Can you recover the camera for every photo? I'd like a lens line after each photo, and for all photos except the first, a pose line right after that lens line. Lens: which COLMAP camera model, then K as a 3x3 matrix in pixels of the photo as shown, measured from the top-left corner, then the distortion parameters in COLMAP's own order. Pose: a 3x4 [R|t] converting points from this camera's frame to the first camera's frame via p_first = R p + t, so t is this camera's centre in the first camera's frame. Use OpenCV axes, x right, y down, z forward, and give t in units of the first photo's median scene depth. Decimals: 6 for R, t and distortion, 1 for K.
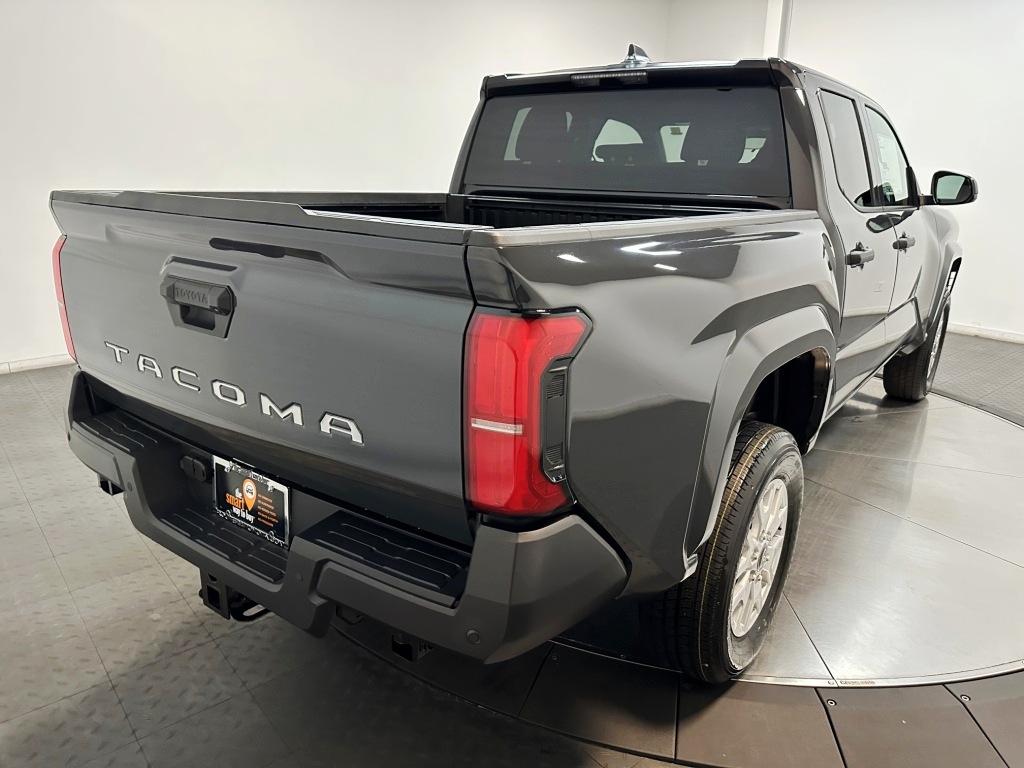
lens RADIAL K [[739.7, 0, 529.2], [0, 739.7, 380.2], [0, 0, 1]] dist [0.100918, -0.161686]
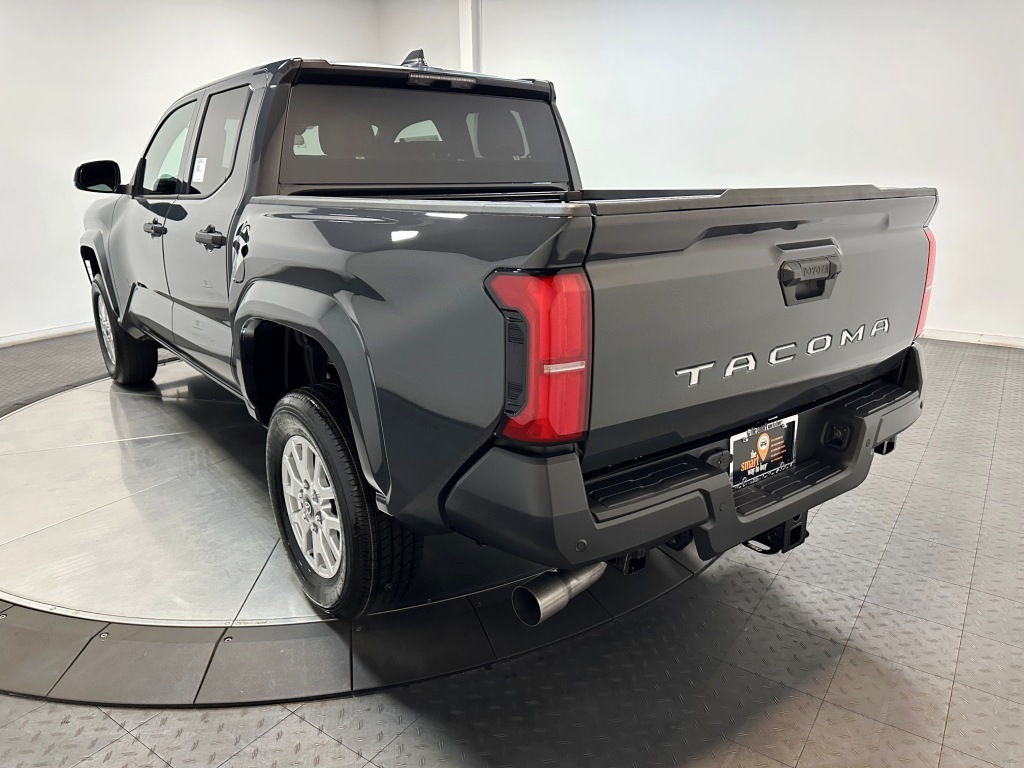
lens RADIAL K [[723.1, 0, 506.4], [0, 723.1, 384.5], [0, 0, 1]] dist [0.141266, -0.209541]
pose [[0.269833, -0.294916, 0.916632, -1.469582], [0.285101, 0.933729, 0.216491, -0.289644], [-0.919732, 0.202916, 0.336032, 0.956150]]
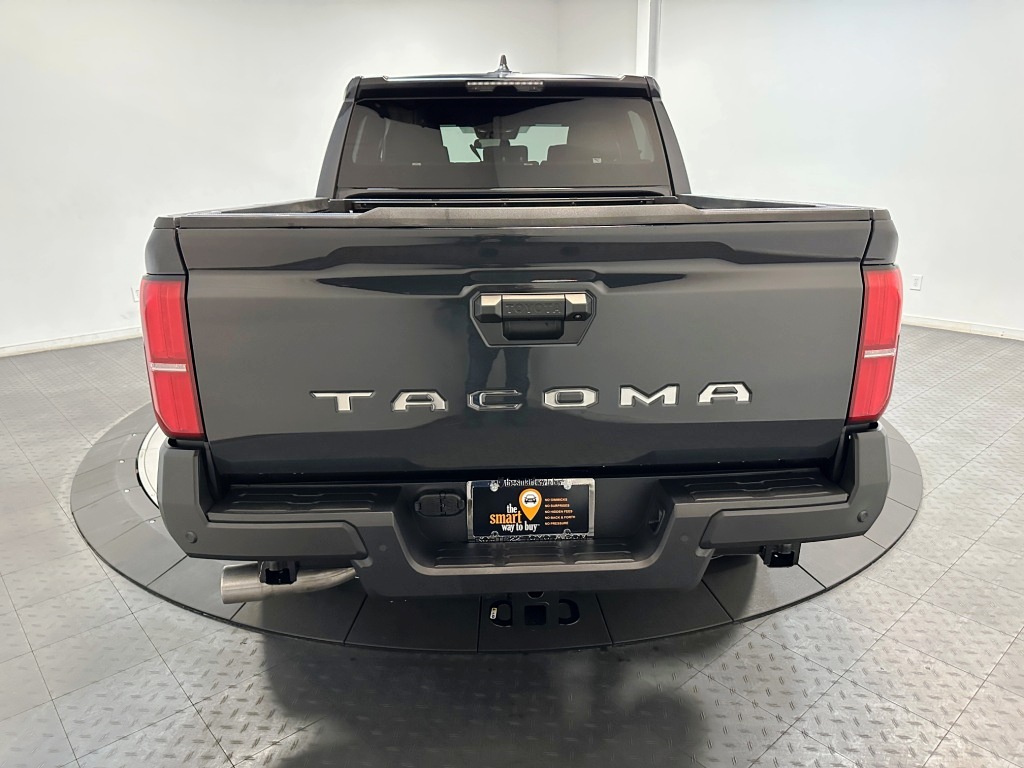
lens RADIAL K [[715.5, 0, 523.7], [0, 715.5, 385.2], [0, 0, 1]] dist [0.173485, -0.362099]
pose [[0.766866, -0.211692, 0.605890, -0.919765], [0.203254, 0.975551, 0.083592, -0.083230], [-0.608772, 0.059046, 0.791145, 0.234718]]
